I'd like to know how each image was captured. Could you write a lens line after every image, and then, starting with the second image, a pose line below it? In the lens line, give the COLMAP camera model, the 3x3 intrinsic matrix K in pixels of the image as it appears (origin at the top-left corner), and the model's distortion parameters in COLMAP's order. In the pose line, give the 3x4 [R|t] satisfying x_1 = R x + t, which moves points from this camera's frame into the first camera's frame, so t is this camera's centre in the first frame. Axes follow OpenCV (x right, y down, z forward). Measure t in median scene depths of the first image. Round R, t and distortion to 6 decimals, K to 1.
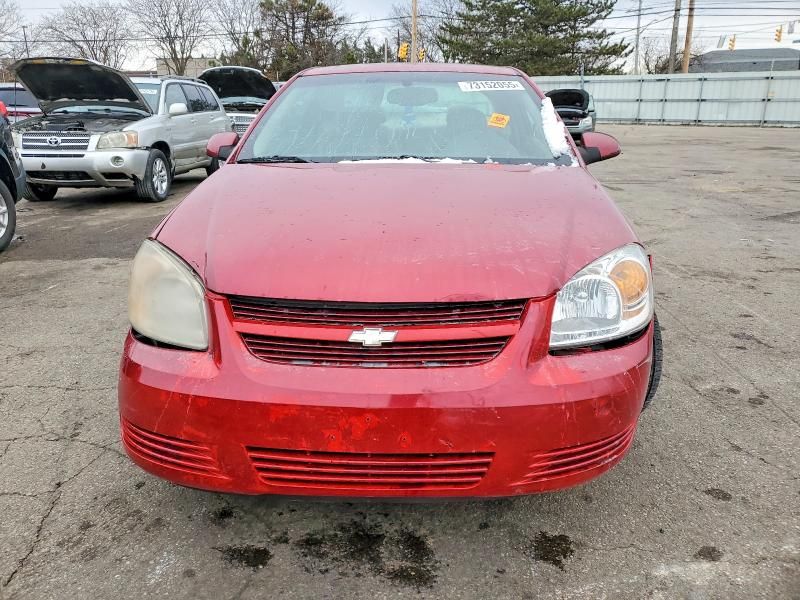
lens RADIAL K [[607.7, 0, 400.0], [0, 607.7, 300.0], [0, 0, 1]] dist [0.059488, -0.004603]
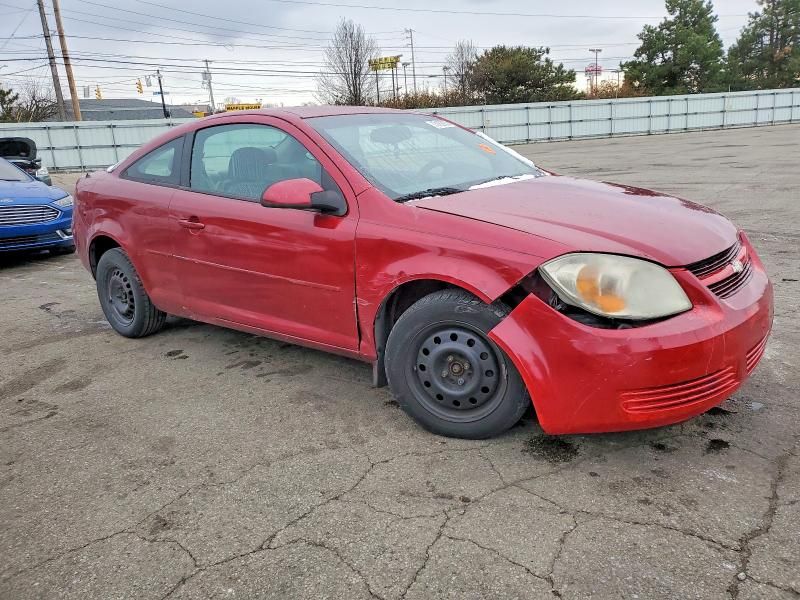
lens RADIAL K [[601.9, 0, 399.9], [0, 601.9, 320.2], [0, 0, 1]] dist [0.034230, 0.001799]
pose [[0.580520, -0.282507, 0.763667, -1.019157], [0.309326, 0.944085, 0.114108, -0.141407], [-0.753203, 0.169980, 0.635447, 0.391970]]
